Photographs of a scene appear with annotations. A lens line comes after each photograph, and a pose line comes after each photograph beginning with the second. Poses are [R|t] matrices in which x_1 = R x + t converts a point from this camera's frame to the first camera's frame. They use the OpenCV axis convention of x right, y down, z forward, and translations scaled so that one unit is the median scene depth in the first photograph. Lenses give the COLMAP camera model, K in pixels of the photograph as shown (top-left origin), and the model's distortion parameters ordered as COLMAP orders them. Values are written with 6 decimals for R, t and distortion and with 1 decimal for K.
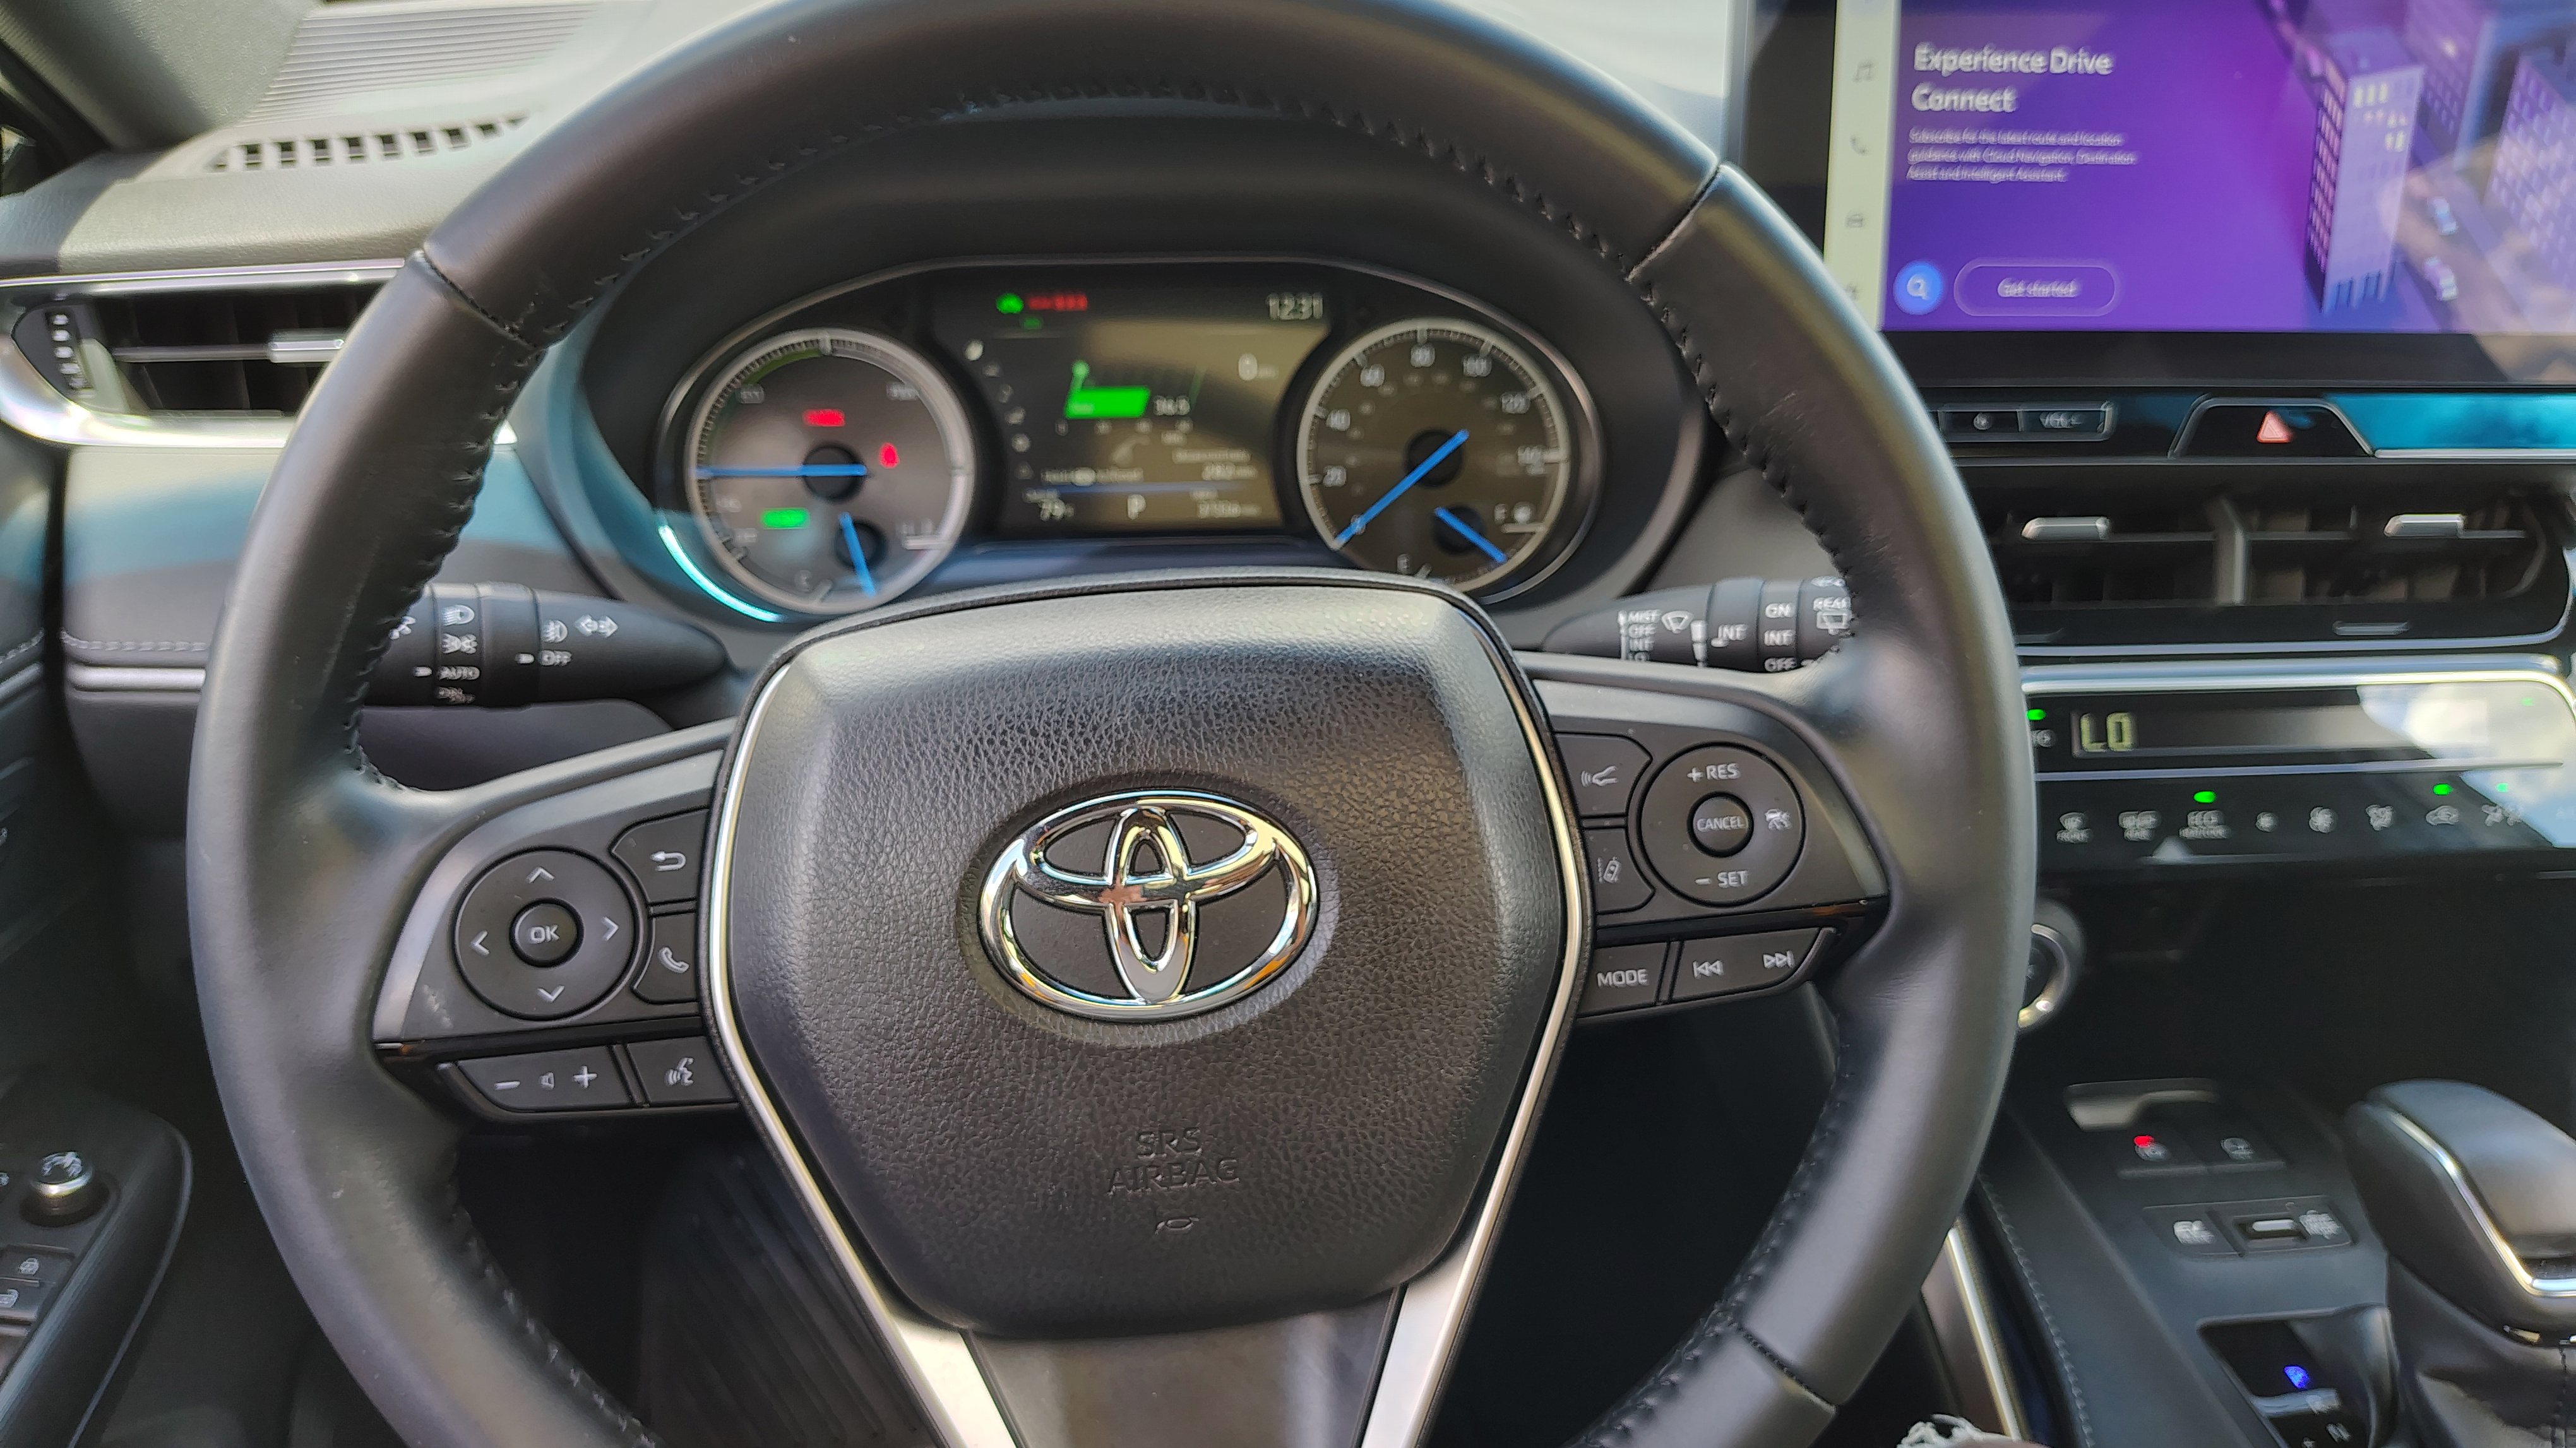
lens RADIAL K [[1816.9, 0, 1254.2], [0, 1816.9, 724.7], [0, 0, 1]] dist [-0.022804, -0.002828]
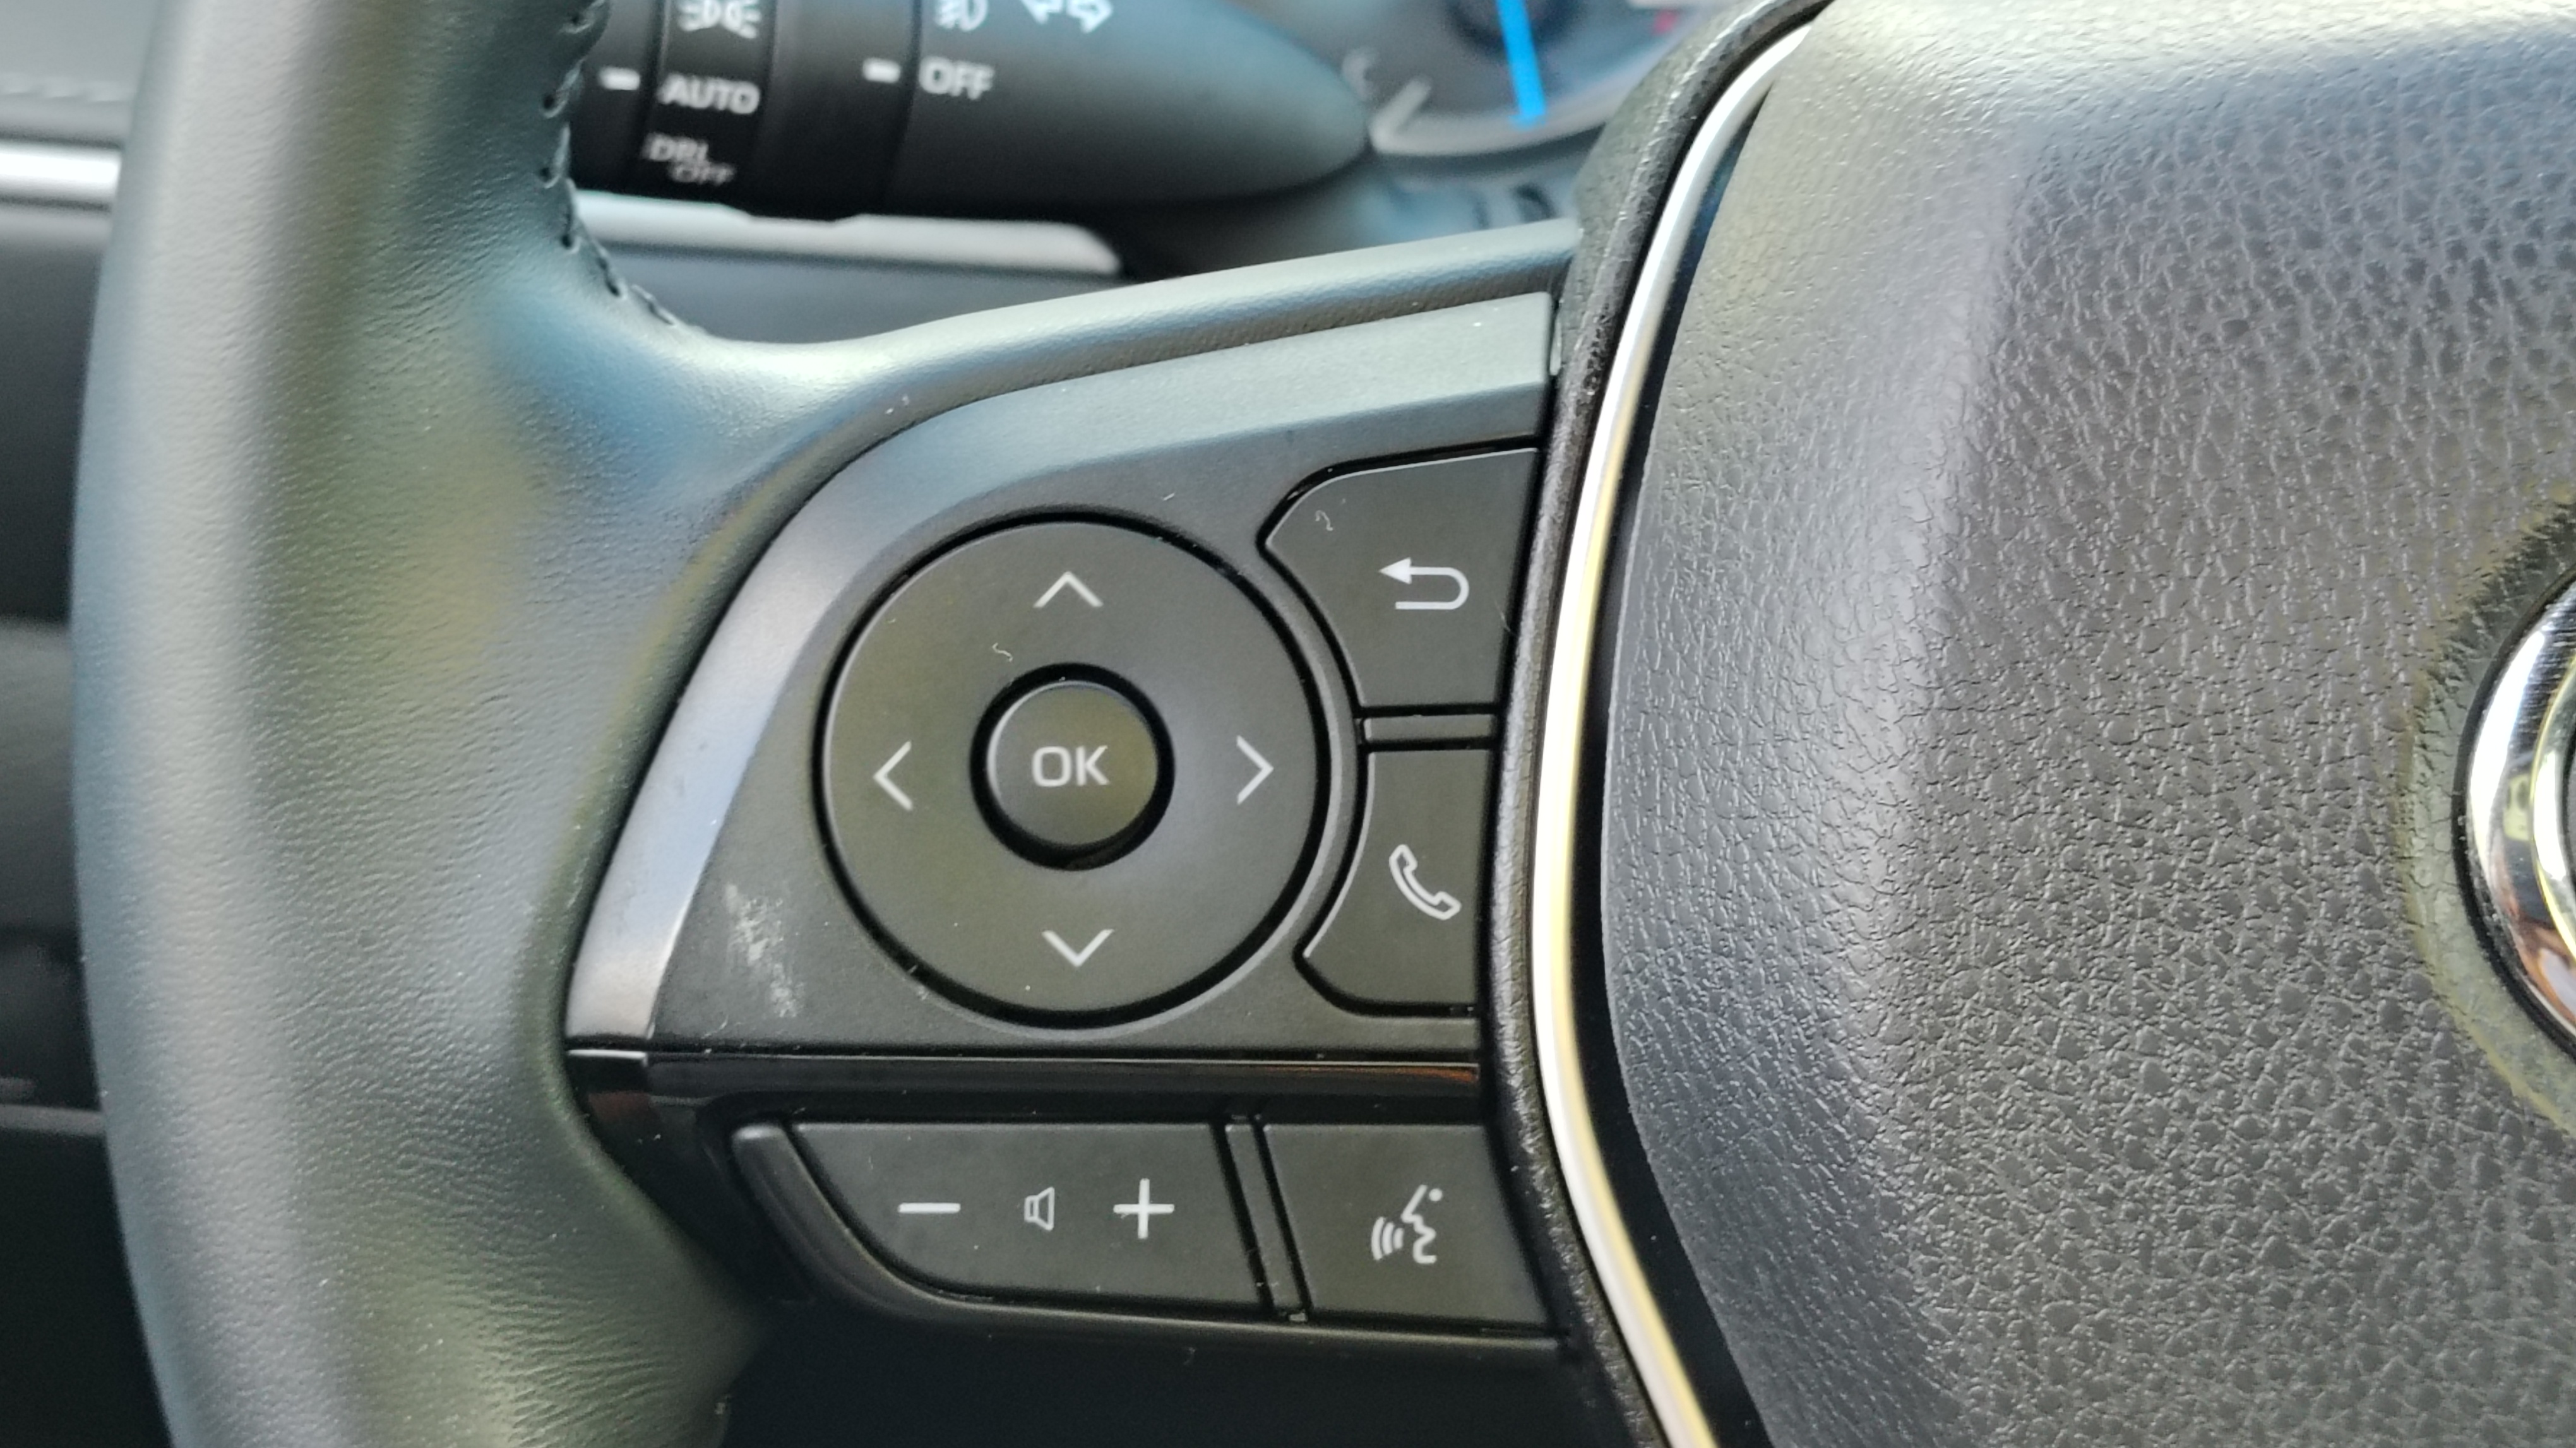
lens RADIAL K [[4203.0, 0, 1288.0], [0, 4203.0, 724.0], [0, 0, 1]] dist [-0.001779, -0.079978]
pose [[0.985580, 0.073637, -0.152346, -0.232839], [-0.072823, 0.997285, 0.010925, 0.095382], [0.152737, 0.000327, 0.988267, 0.239285]]
